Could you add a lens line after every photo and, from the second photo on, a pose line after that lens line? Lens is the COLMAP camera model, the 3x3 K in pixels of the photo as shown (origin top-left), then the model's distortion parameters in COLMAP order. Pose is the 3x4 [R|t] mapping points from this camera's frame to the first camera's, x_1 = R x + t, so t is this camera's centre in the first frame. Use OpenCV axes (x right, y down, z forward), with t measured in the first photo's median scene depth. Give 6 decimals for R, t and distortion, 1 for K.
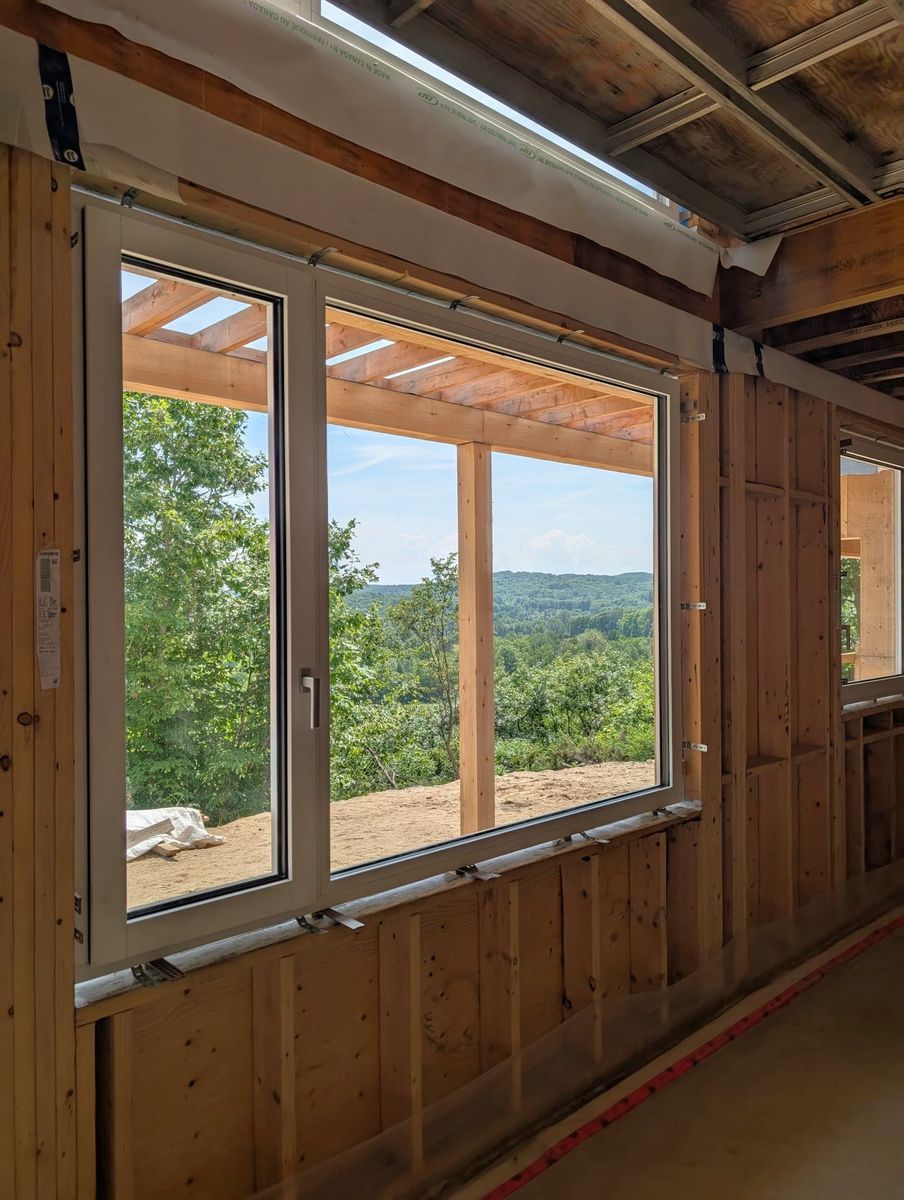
lens RADIAL K [[858.7, 0, 452.0], [0, 858.7, 600.0], [0, 0, 1]] dist [0.029858, -0.020791]
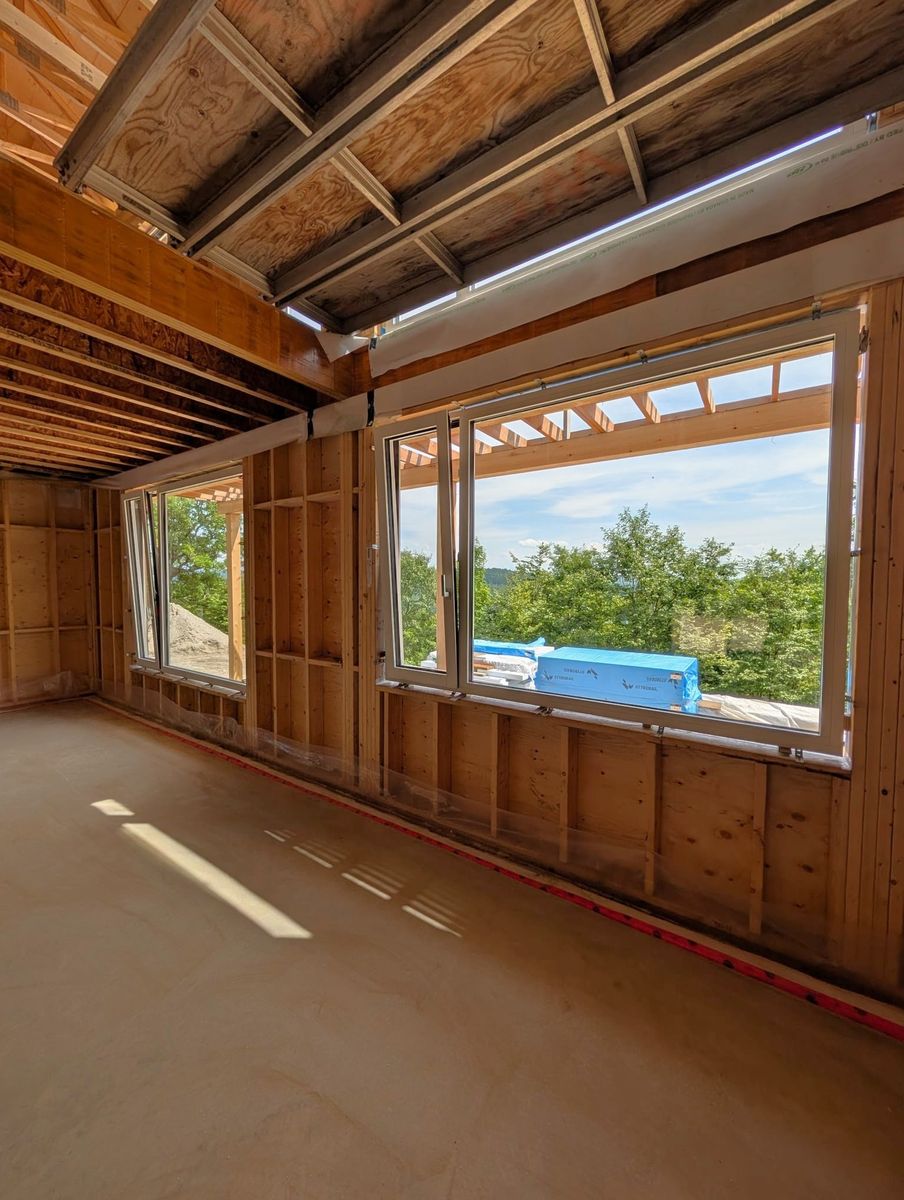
lens RADIAL K [[455.3, 0, 455.0], [0, 455.3, 598.1], [0, 0, 1]] dist [0.006095, -0.000194]
pose [[0.220542, 0.039755, -0.974567, 0.878559], [-0.002520, 0.999189, 0.040189, 0.049576], [0.975374, -0.006408, 0.220463, 0.617535]]
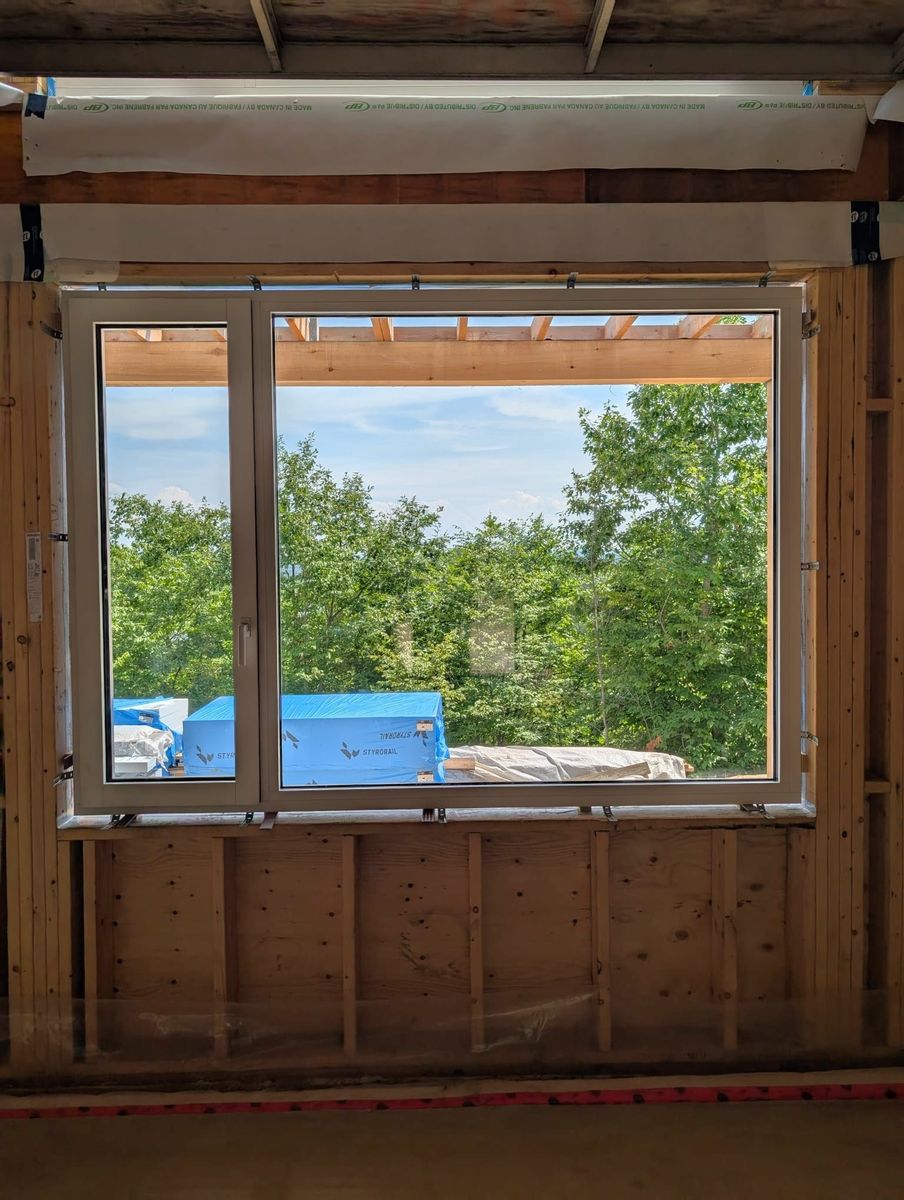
lens RADIAL K [[862.0, 0, 456.1], [0, 862.0, 581.3], [0, 0, 1]] dist [0.024176, -0.001312]
pose [[0.745171, 0.012902, -0.666749, 0.757437], [0.008768, 0.999537, 0.029141, -0.006348], [0.666816, -0.027561, 0.744713, 0.225179]]
